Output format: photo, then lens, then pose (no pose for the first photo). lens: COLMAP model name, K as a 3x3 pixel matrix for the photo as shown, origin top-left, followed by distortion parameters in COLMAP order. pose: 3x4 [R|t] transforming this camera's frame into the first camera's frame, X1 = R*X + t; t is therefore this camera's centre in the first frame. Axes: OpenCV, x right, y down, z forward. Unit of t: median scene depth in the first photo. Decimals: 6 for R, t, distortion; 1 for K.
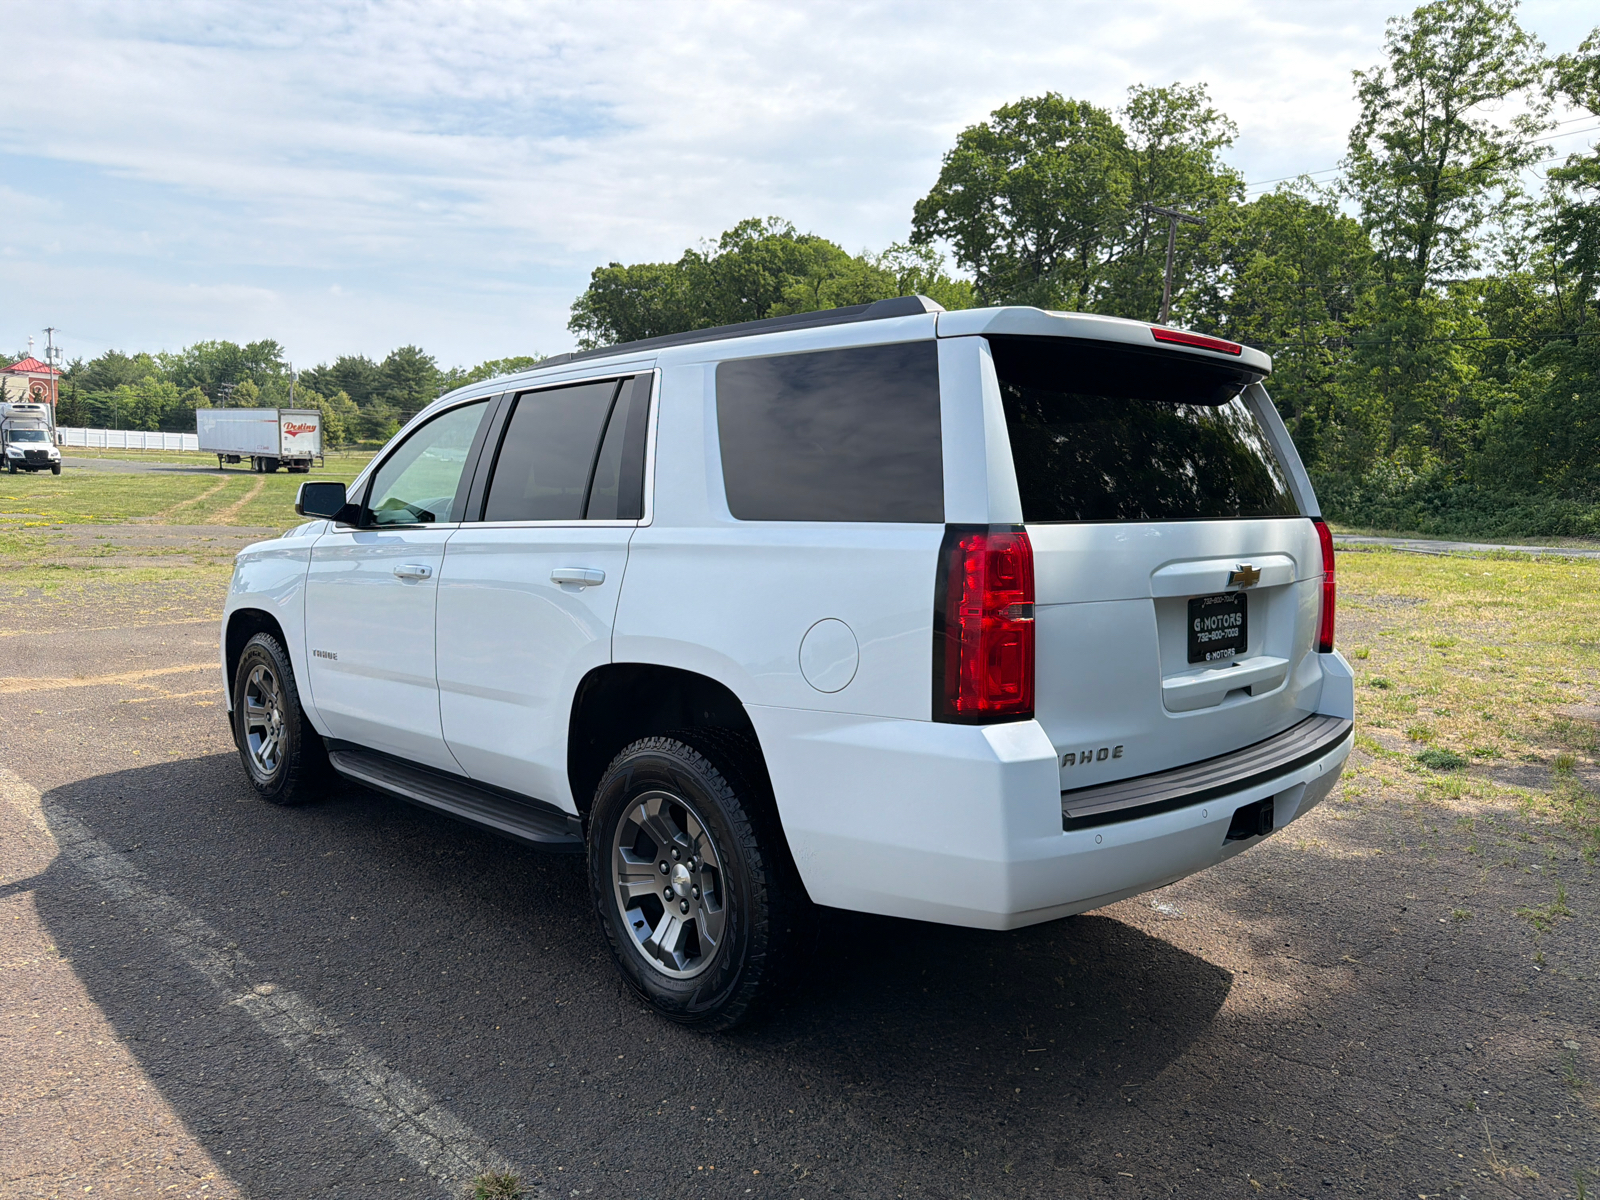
lens RADIAL K [[1150.2, 0, 798.4], [0, 1150.2, 597.1], [0, 0, 1]] dist [0.030484, -0.042052]
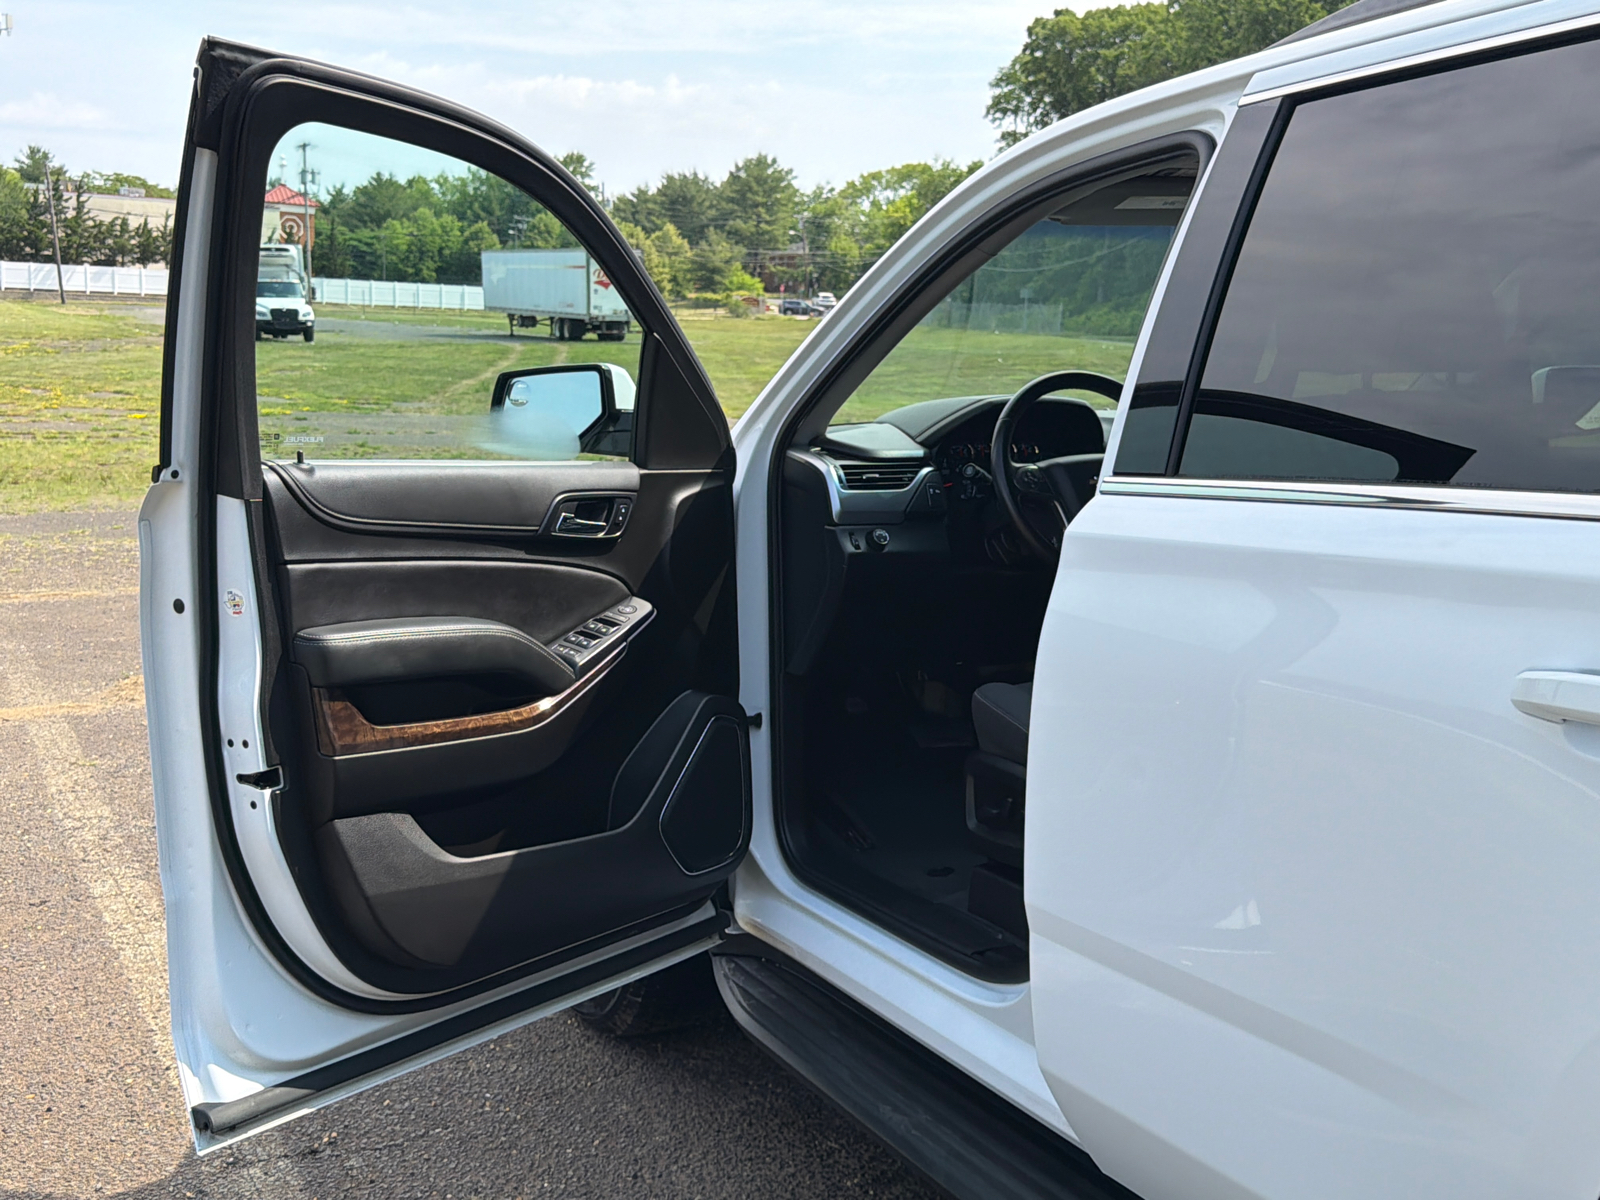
lens RADIAL K [[1679.8, 0, 792.5], [0, 1679.8, 604.6], [0, 0, 1]] dist [0.214257, -0.488400]
pose [[0.955385, 0.040978, -0.292508, -0.014349], [-0.026560, 0.998236, 0.053095, -0.003524], [0.294168, -0.042957, 0.954788, 0.031021]]
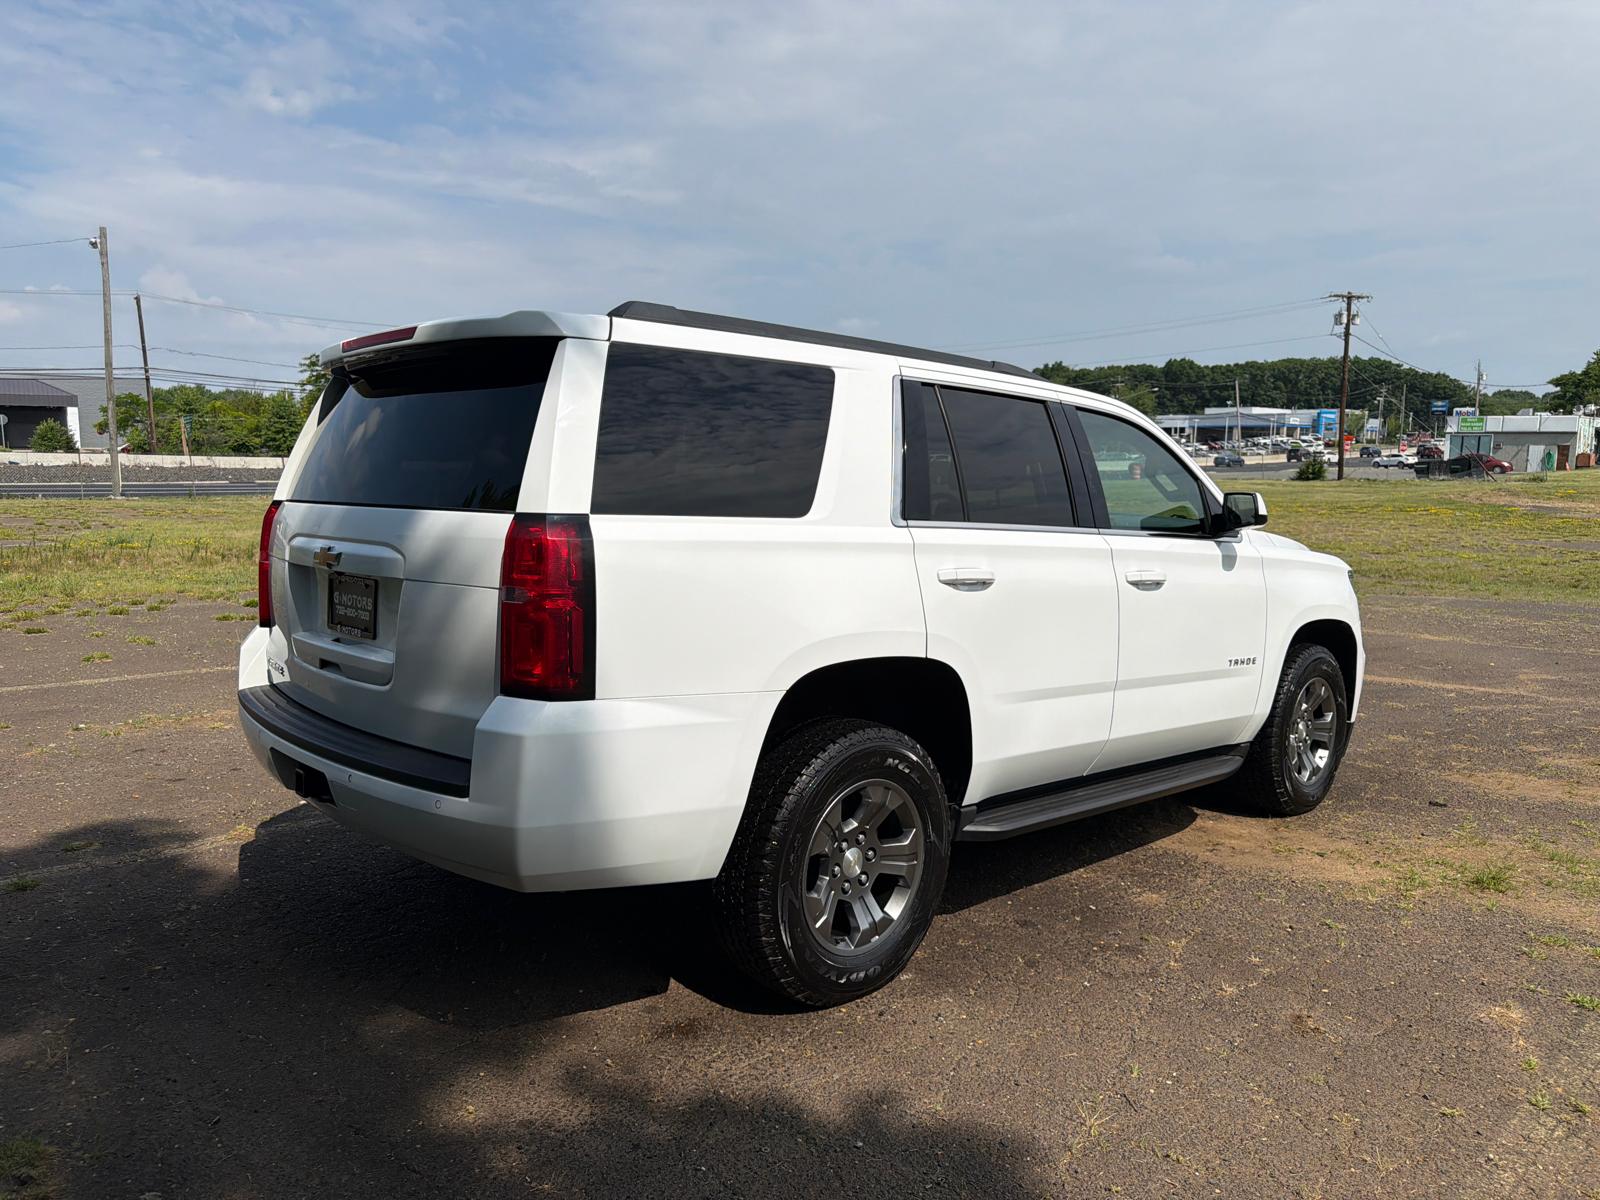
lens RADIAL K [[1150.2, 0, 798.4], [0, 1150.2, 597.1], [0, 0, 1]] dist [0.030484, -0.042052]
pose [[-0.016089, 0.081698, -0.996527, 0.074698], [-0.107767, 0.990709, 0.082961, -0.006015], [0.994046, 0.108728, -0.007135, 0.074702]]
